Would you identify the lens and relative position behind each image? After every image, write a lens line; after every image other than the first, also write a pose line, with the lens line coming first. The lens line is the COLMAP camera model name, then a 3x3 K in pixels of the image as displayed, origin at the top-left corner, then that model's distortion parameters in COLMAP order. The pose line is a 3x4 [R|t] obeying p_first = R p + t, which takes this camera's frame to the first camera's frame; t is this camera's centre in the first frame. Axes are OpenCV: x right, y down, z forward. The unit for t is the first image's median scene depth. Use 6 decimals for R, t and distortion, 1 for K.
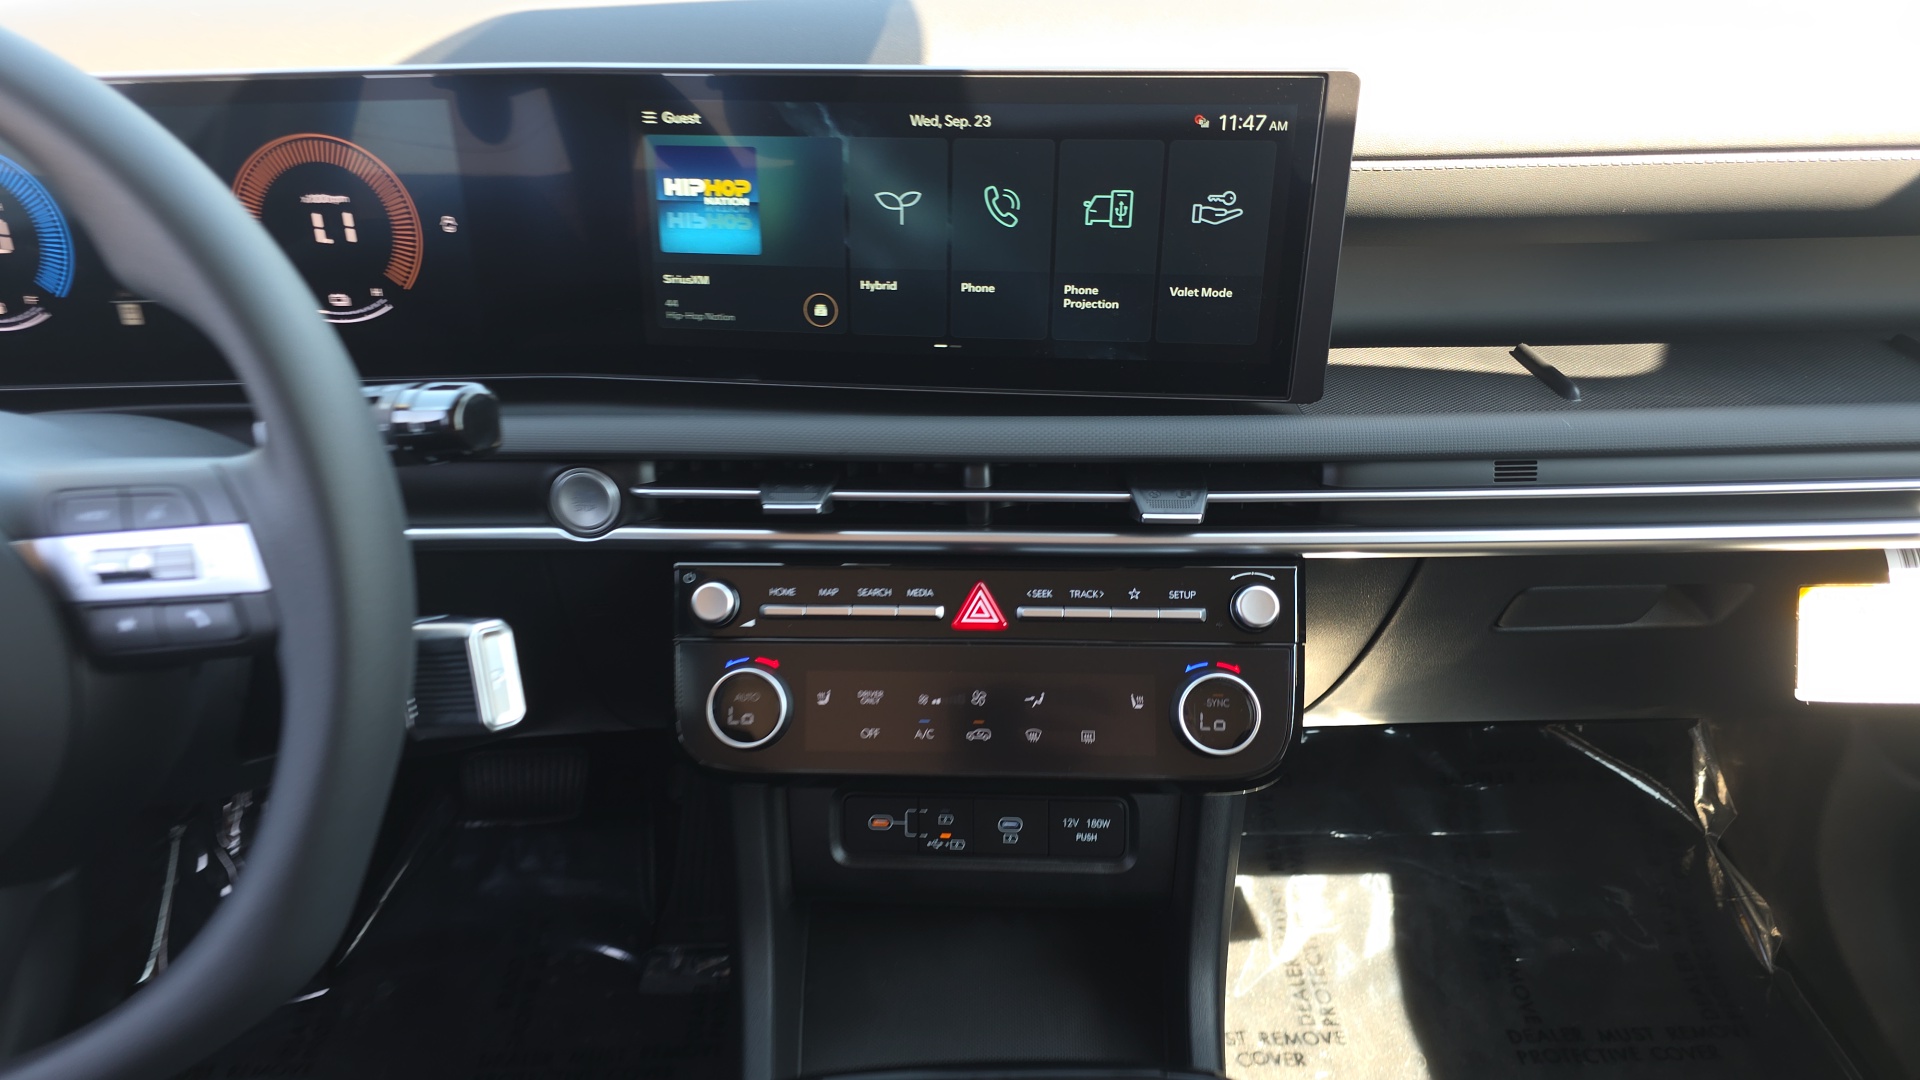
lens RADIAL K [[1296.4, 0, 920.3], [0, 1296.4, 582.4], [0, 0, 1]] dist [0.055590, -0.064366]
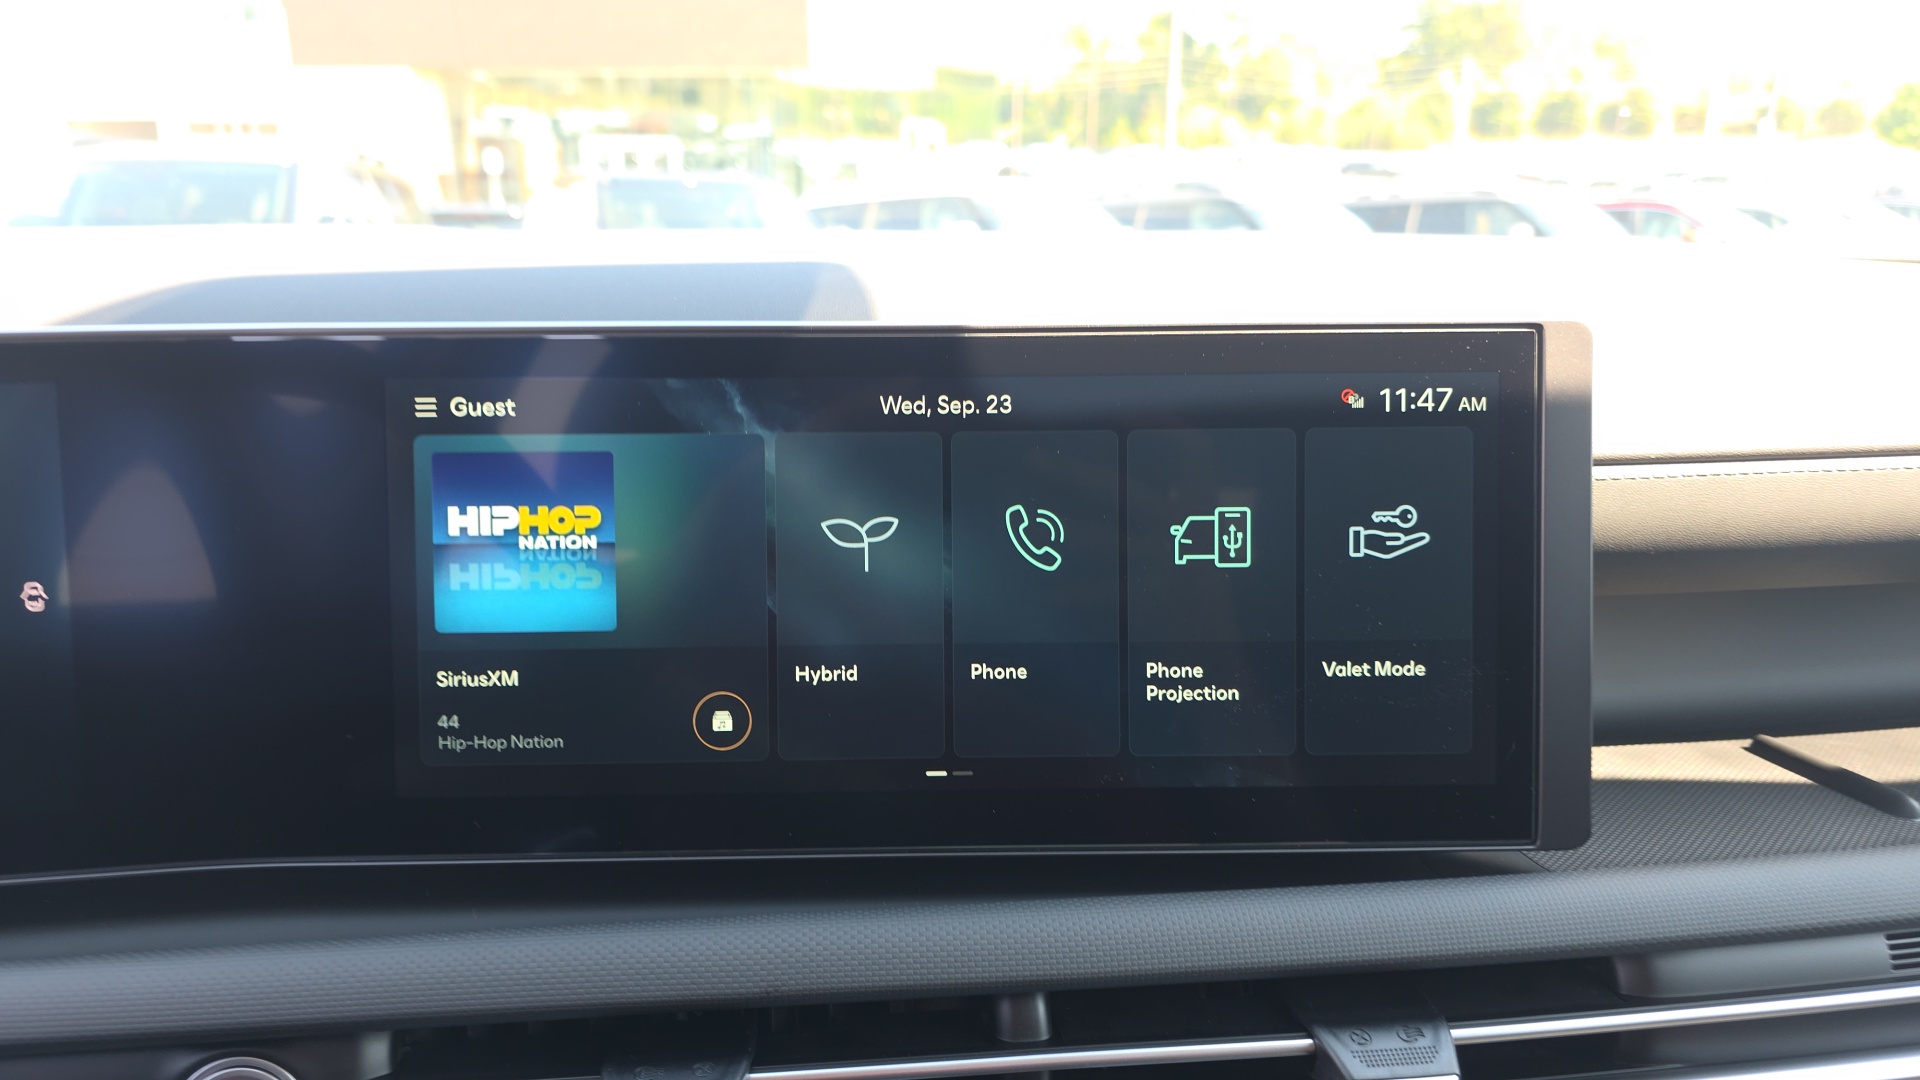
lens RADIAL K [[1304.6, 0, 945.5], [0, 1304.6, 529.1], [0, 0, 1]] dist [0.038841, -0.030128]
pose [[0.988082, -0.016382, 0.153056, -0.066887], [0.068413, 0.937458, -0.341311, -0.087705], [-0.137893, 0.347714, 0.927405, 0.432838]]
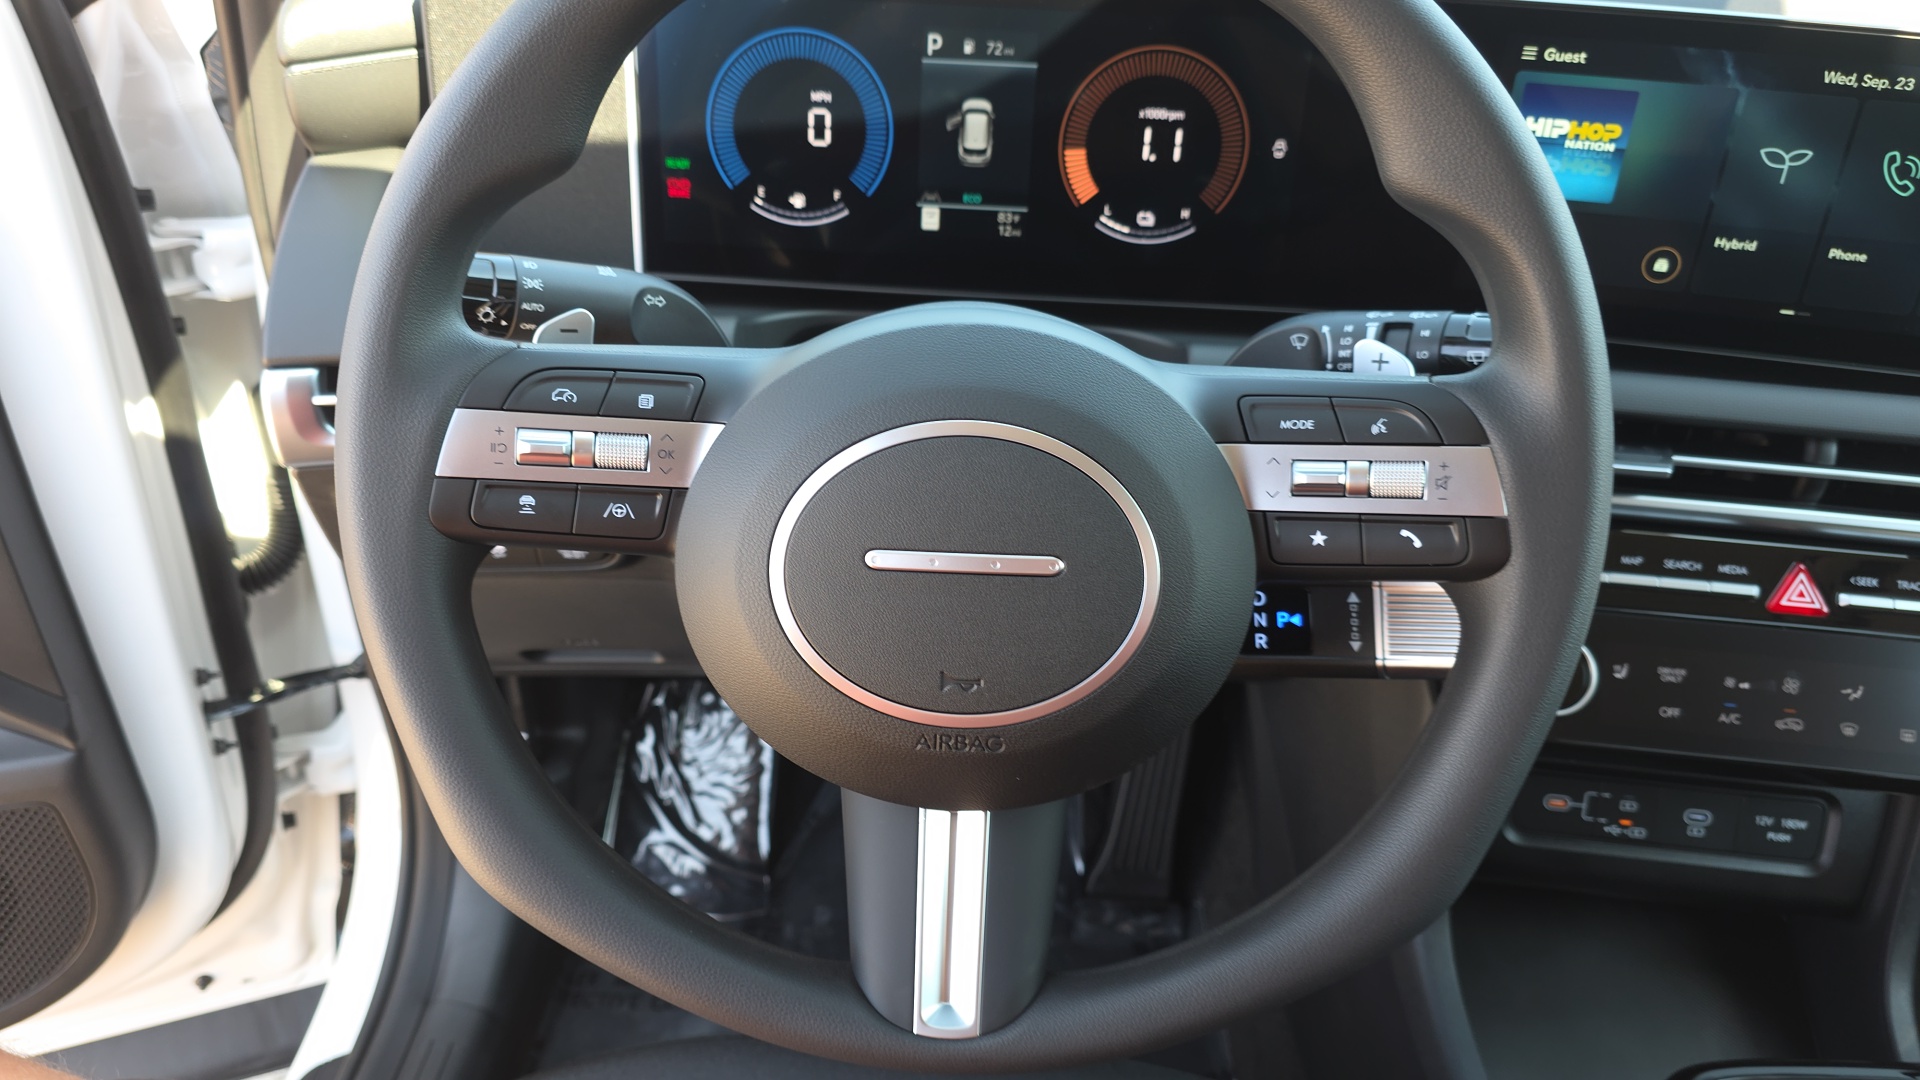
lens RADIAL K [[1296.4, 0, 946.7], [0, 1296.4, 549.4], [0, 0, 1]] dist [0.055590, -0.064366]
pose [[0.995569, 0.088318, -0.032272, -0.555117], [-0.088204, 0.996090, 0.004940, 0.040347], [0.032582, -0.002072, 0.999467, 0.018810]]
